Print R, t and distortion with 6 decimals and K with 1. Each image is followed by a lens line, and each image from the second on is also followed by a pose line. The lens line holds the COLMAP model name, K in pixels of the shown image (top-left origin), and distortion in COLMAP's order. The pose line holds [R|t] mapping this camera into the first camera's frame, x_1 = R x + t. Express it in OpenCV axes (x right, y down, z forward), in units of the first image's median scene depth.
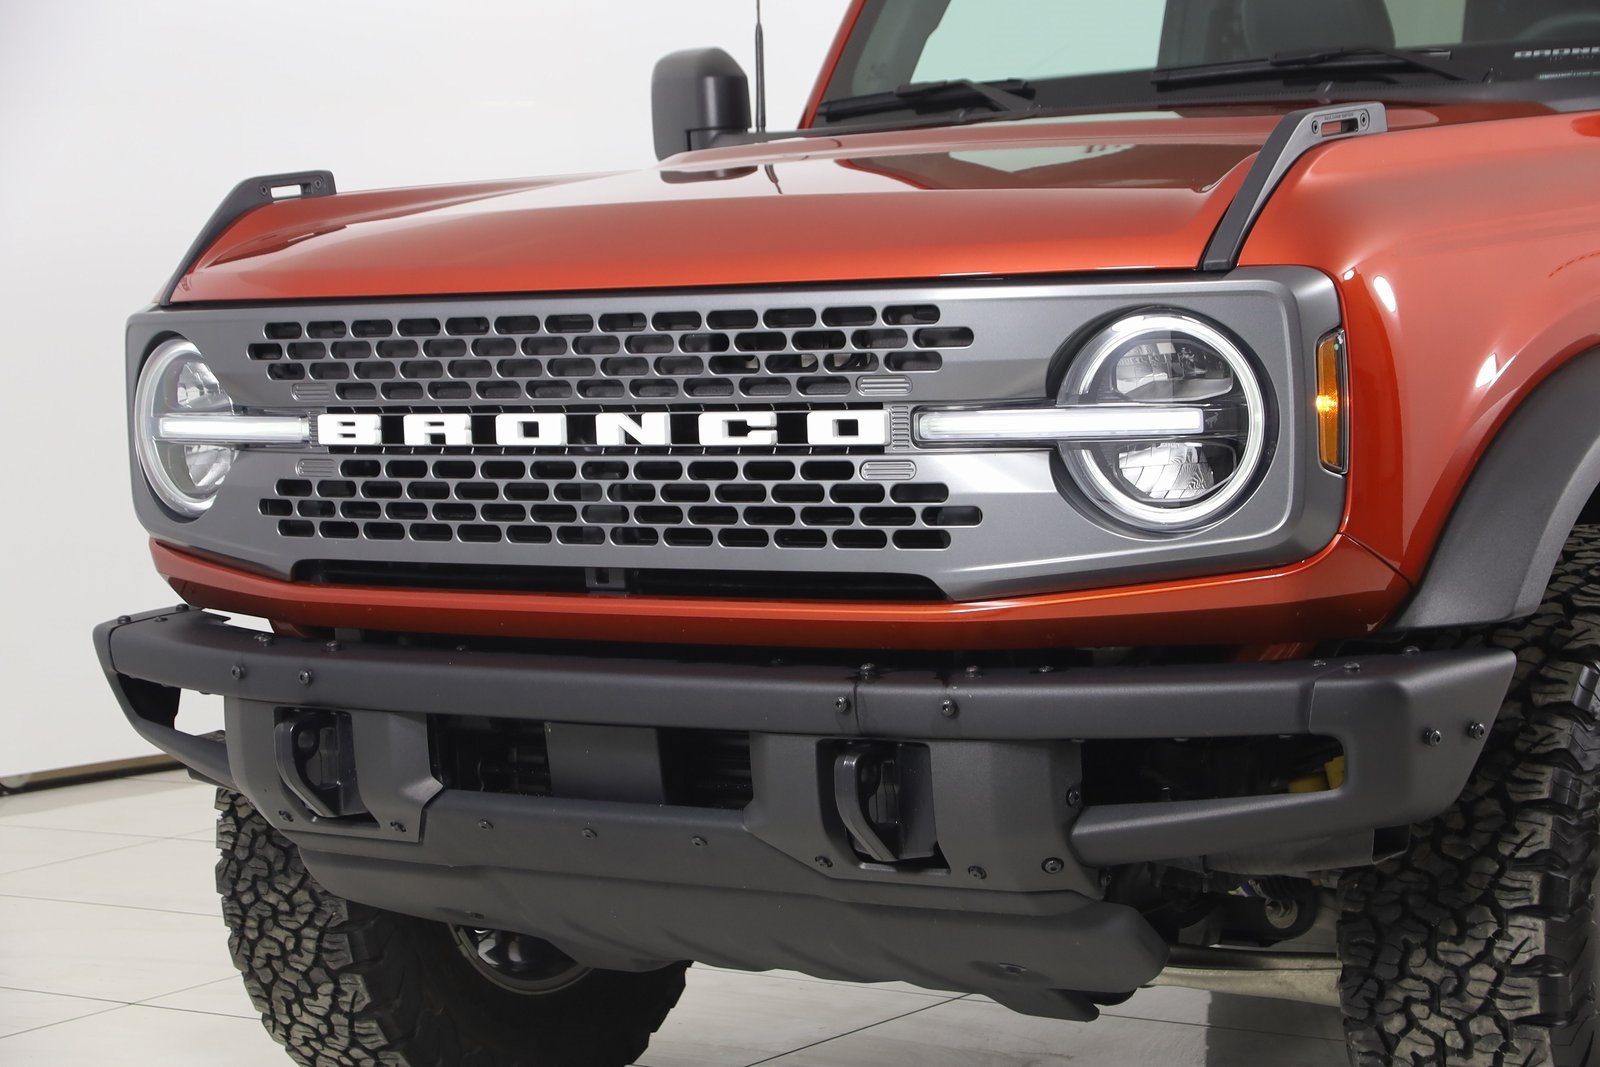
lens RADIAL K [[3413.6, 0, 800.0], [0, 3413.6, 533.5], [0, 0, 1]] dist [0.174153, 0.119790]
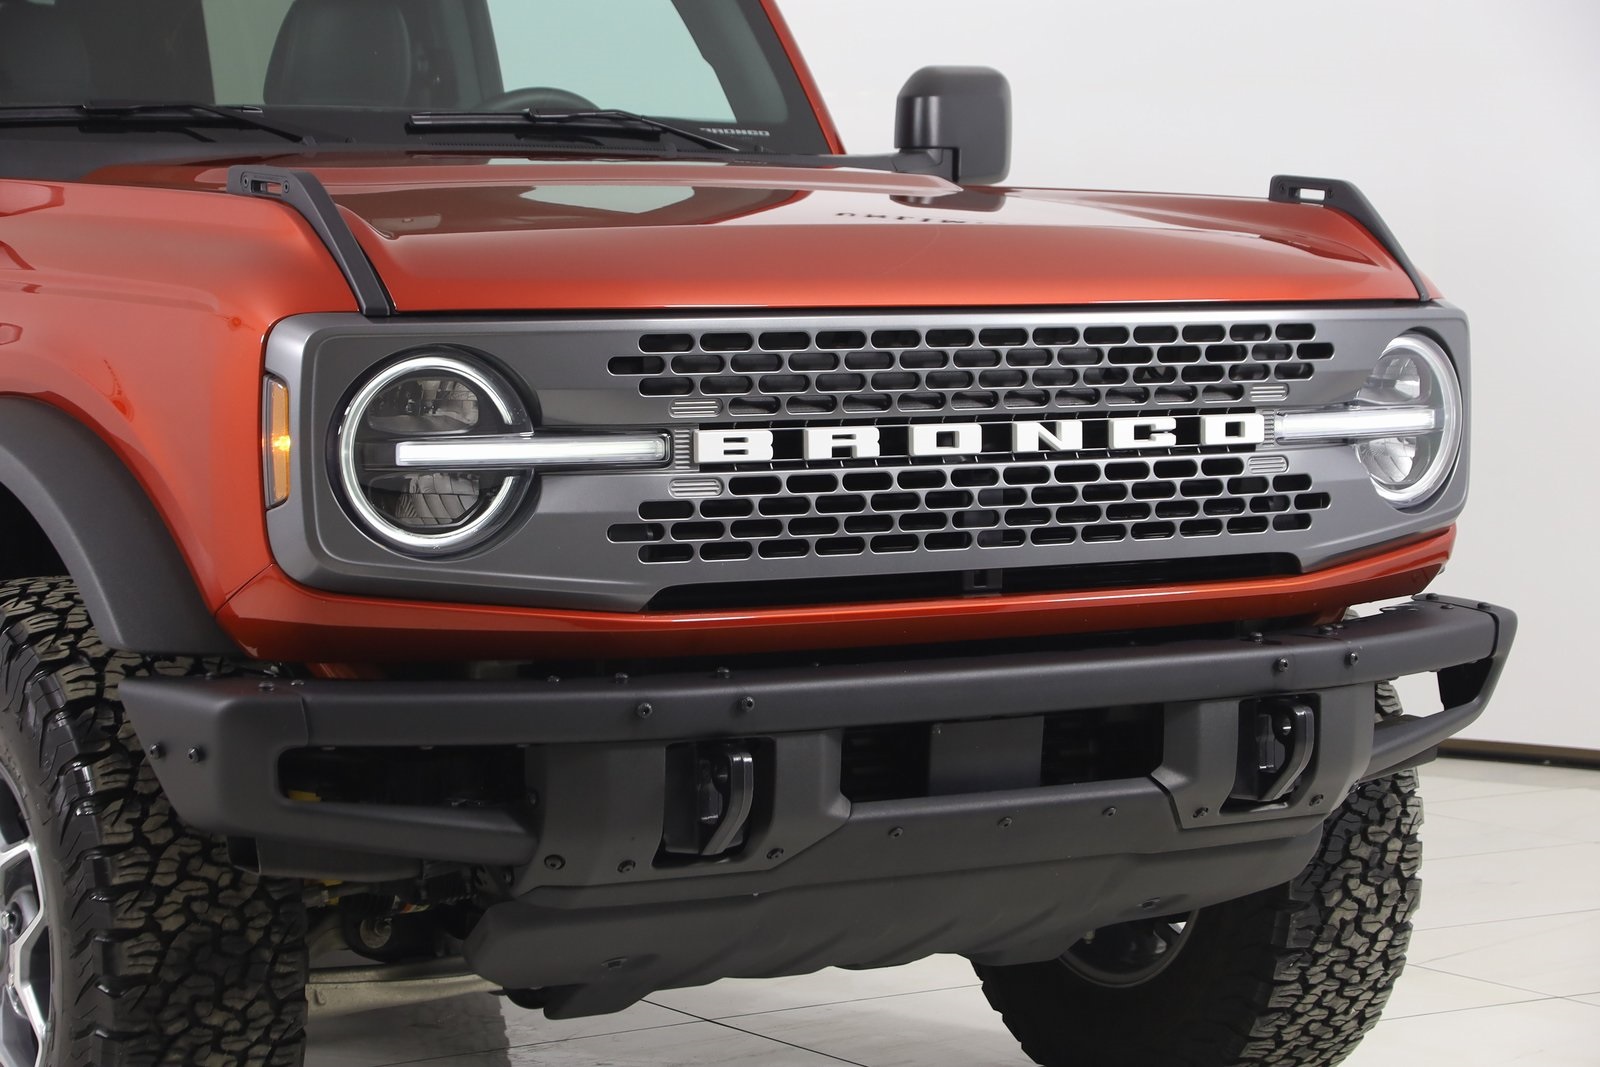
lens RADIAL K [[4241.1, 0, 794.6], [0, 4241.1, 562.7], [0, 0, 1]] dist [0.279675, -0.255055]
pose [[0.357538, -0.031509, 0.933367, -1.366051], [0.061467, 0.998058, 0.010147, -0.009483], [-0.931874, 0.053743, 0.358780, 0.615202]]
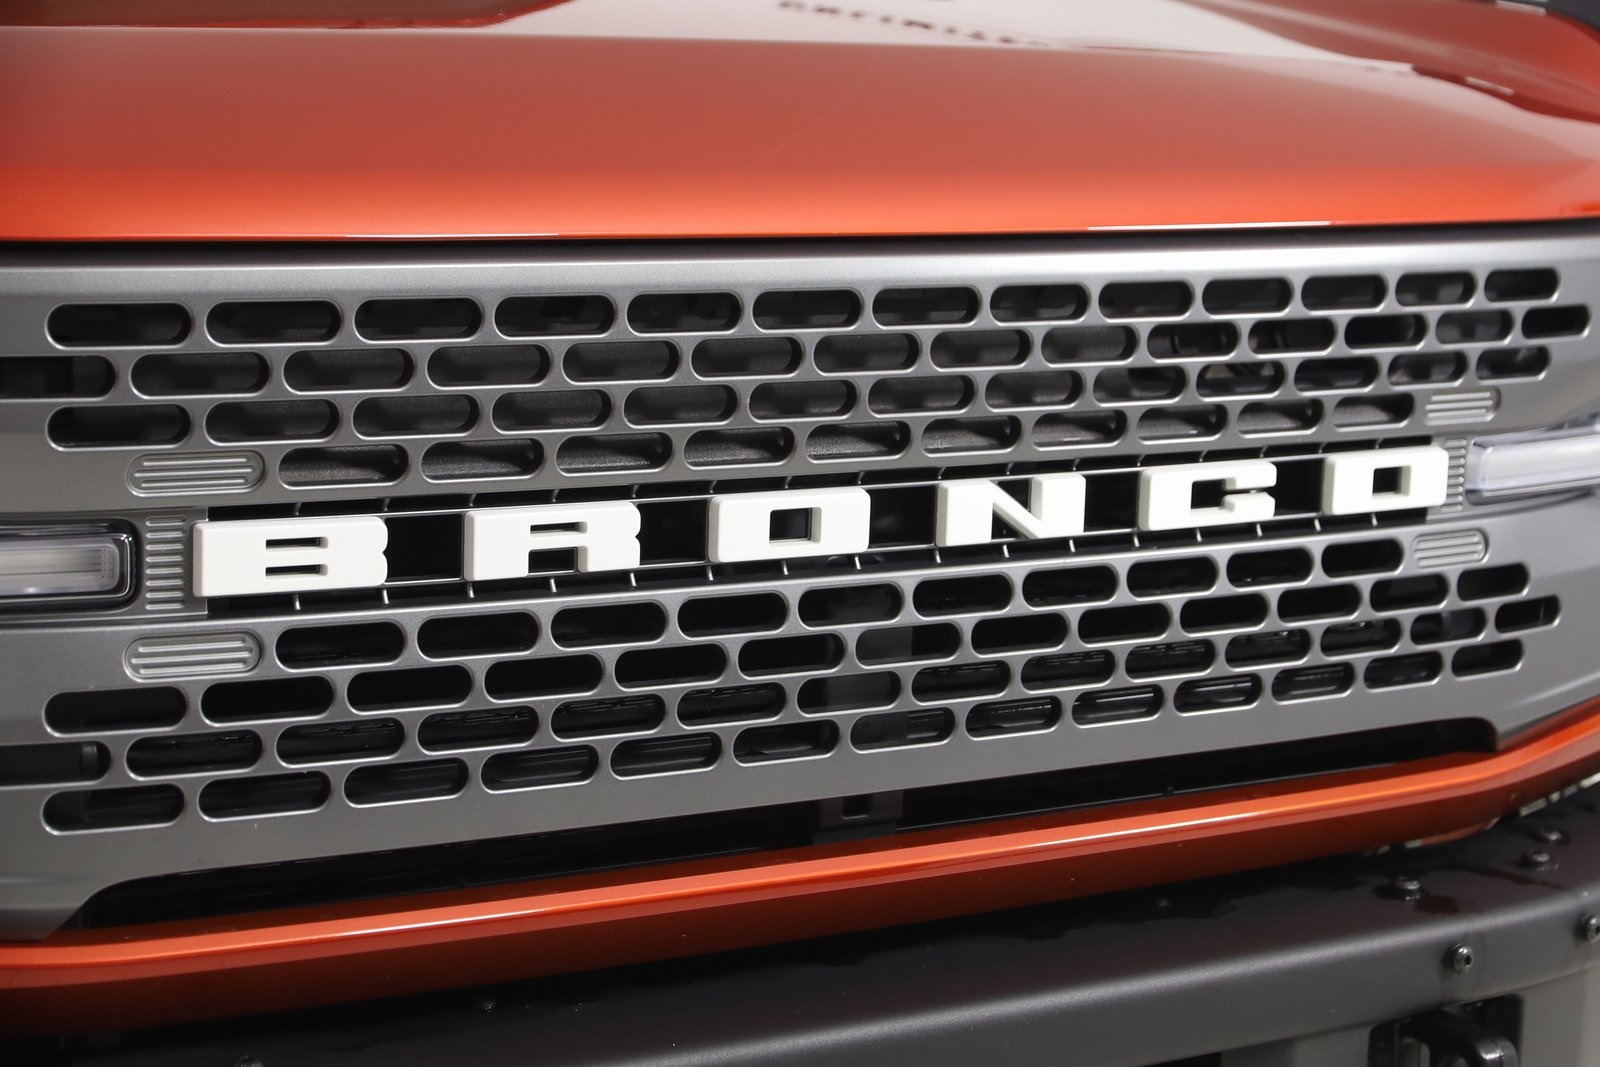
lens RADIAL K [[3413.6, 0, 800.0], [0, 3413.6, 533.5], [0, 0, 1]] dist [0.174153, 0.119790]
pose [[0.364431, -0.110812, 0.924614, -0.549105], [0.016994, 0.993521, 0.112372, -0.087397], [-0.931075, -0.025239, 0.363953, 0.869349]]
